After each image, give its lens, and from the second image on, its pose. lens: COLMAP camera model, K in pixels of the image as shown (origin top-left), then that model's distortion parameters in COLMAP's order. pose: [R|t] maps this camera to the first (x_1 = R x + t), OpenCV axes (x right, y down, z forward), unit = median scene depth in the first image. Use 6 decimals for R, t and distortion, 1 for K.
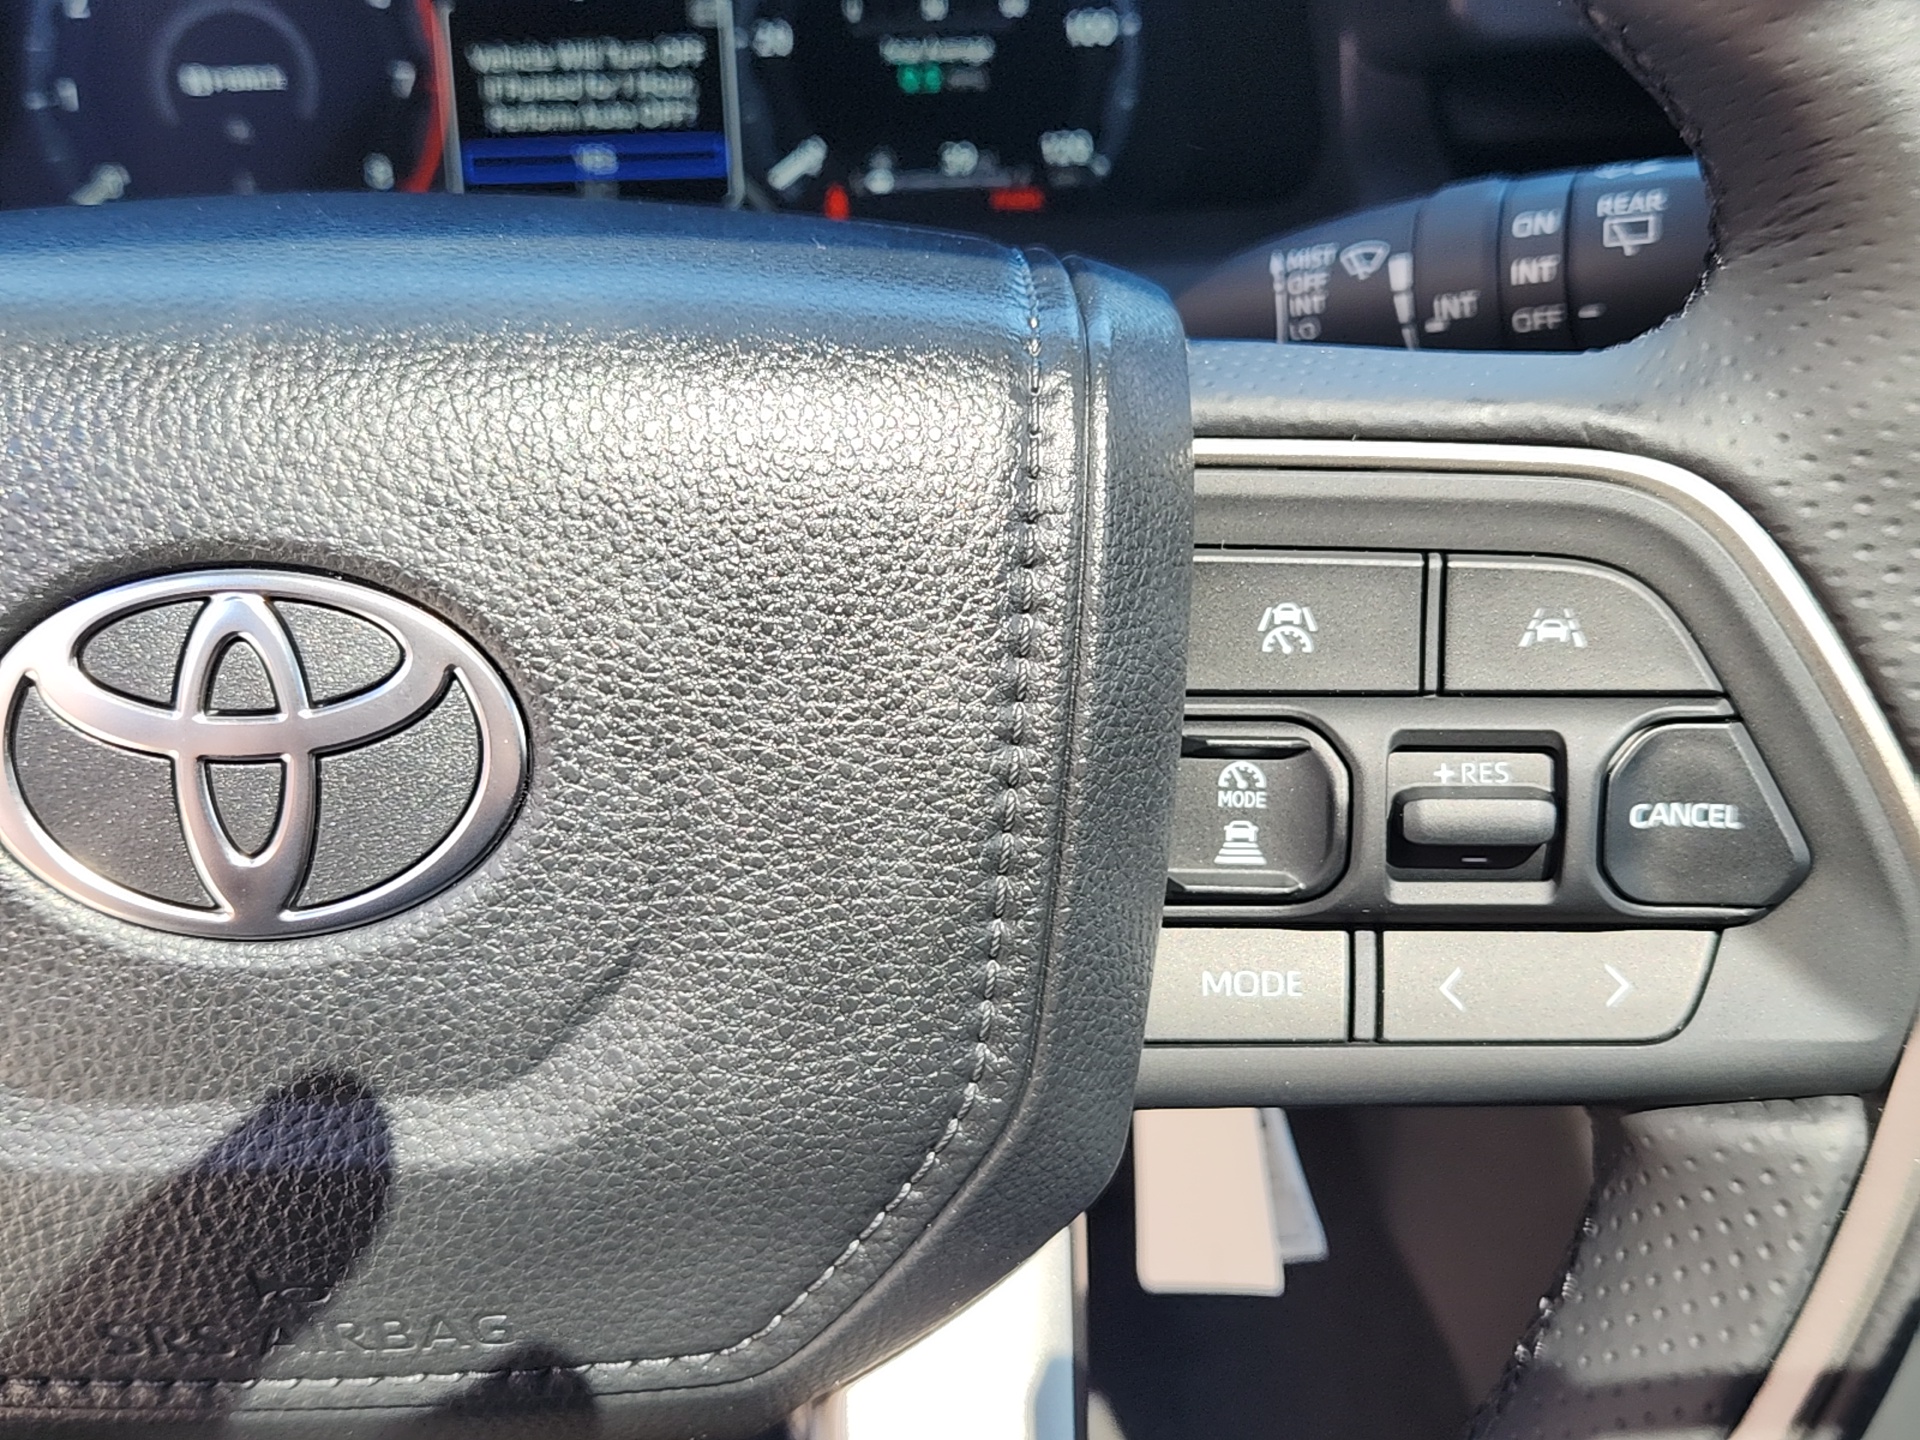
lens RADIAL K [[1879.1, 0, 995.4], [0, 1879.1, 721.1], [0, 0, 1]] dist [0.071371, -0.153685]
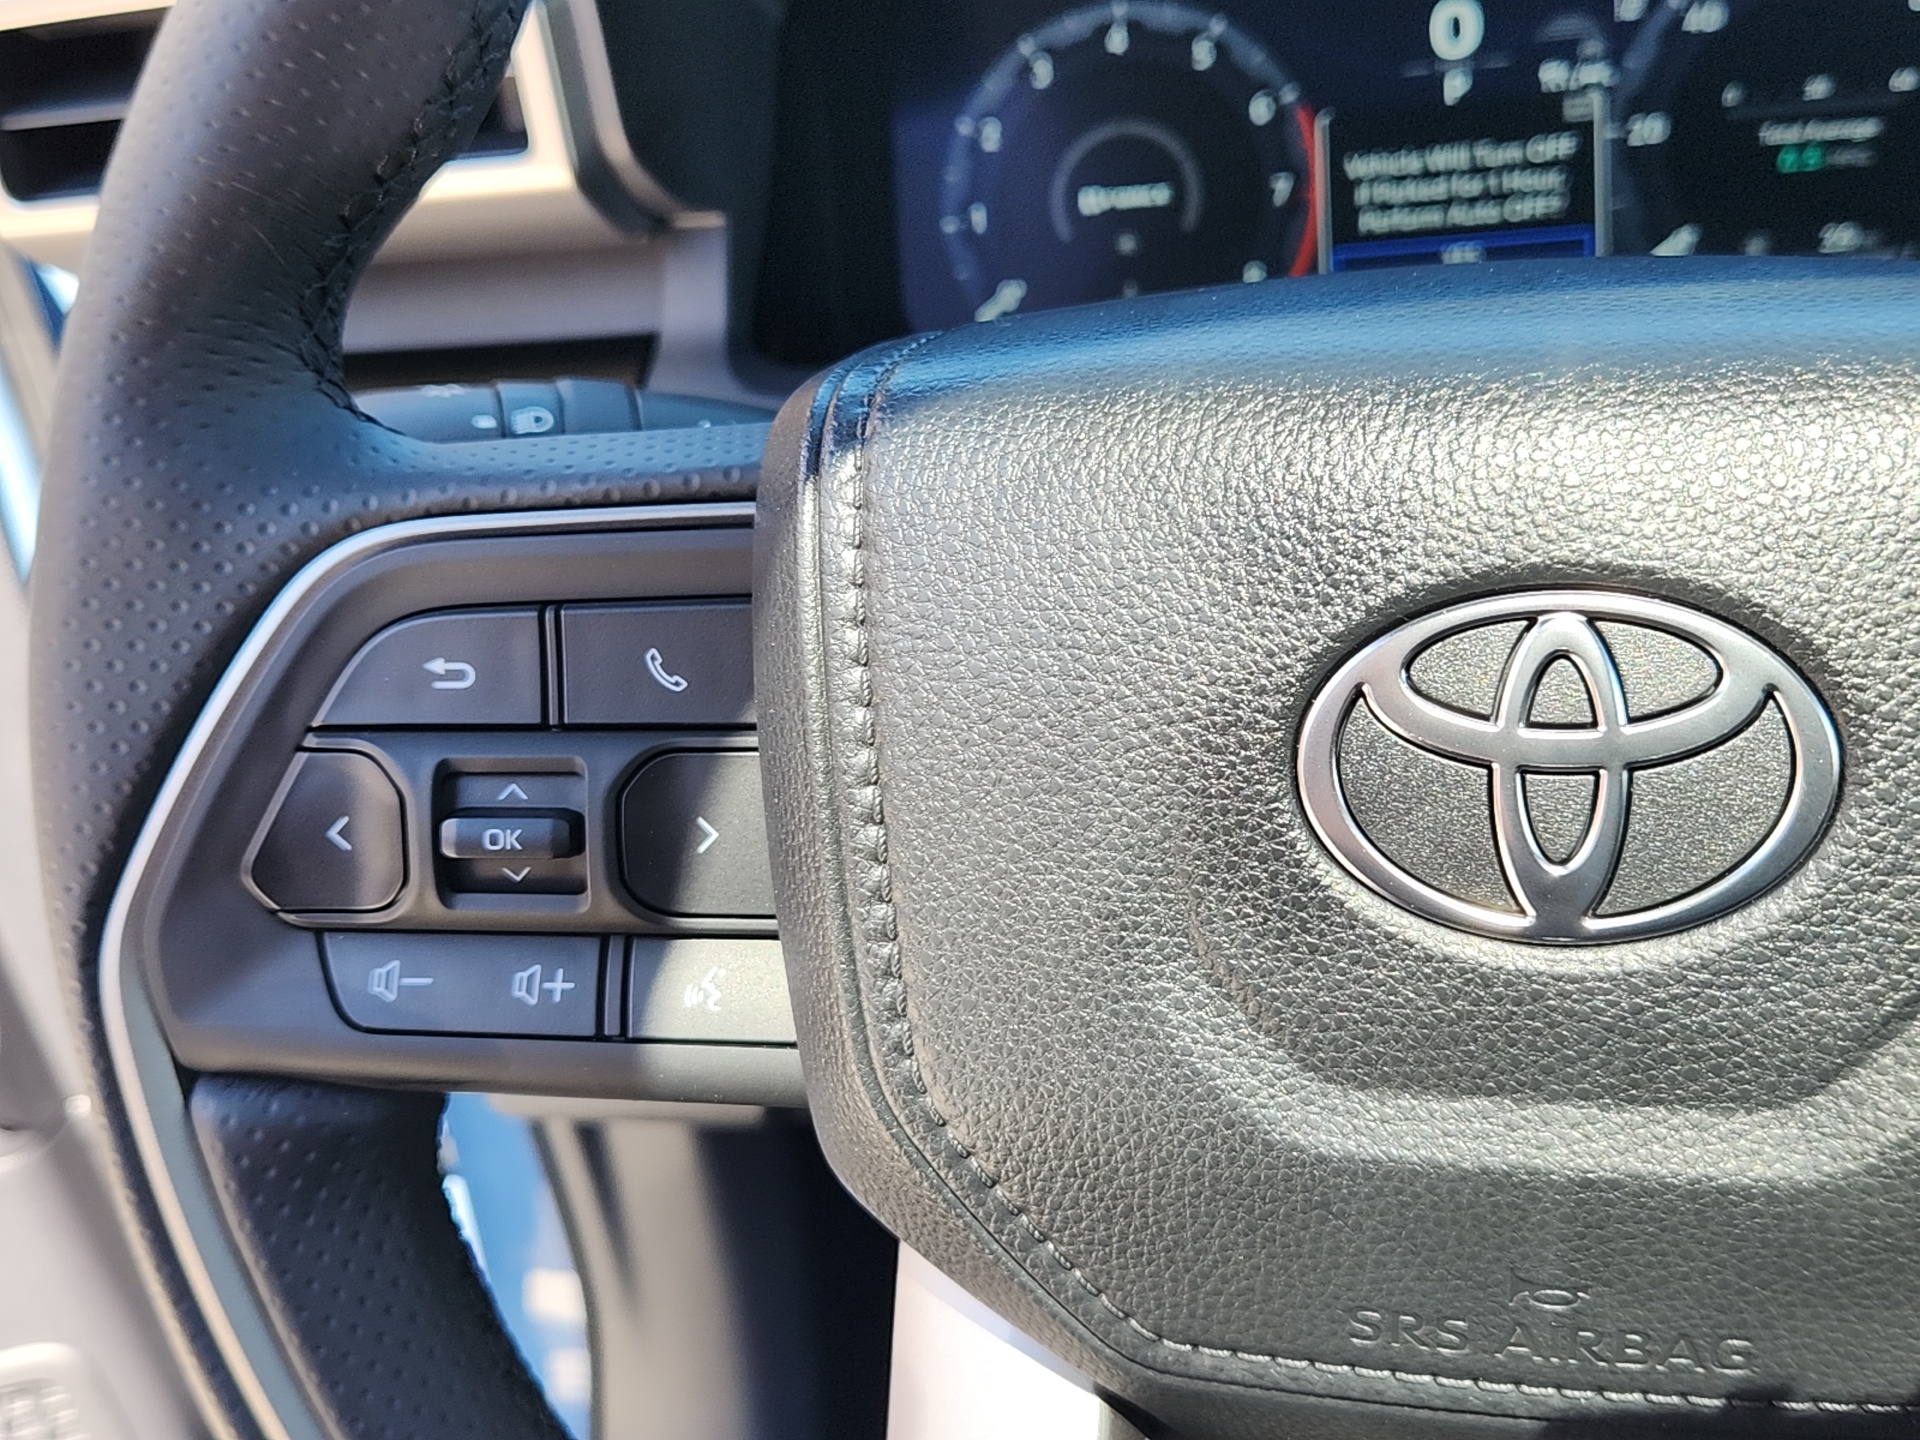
lens RADIAL K [[1879.1, 0, 995.4], [0, 1879.1, 721.1], [0, 0, 1]] dist [0.071371, -0.153685]
pose [[0.966375, 0.019412, -0.256404, -0.419822], [-0.036499, 0.997405, -0.062053, 0.067591], [0.254534, 0.069325, 0.964576, -0.096235]]
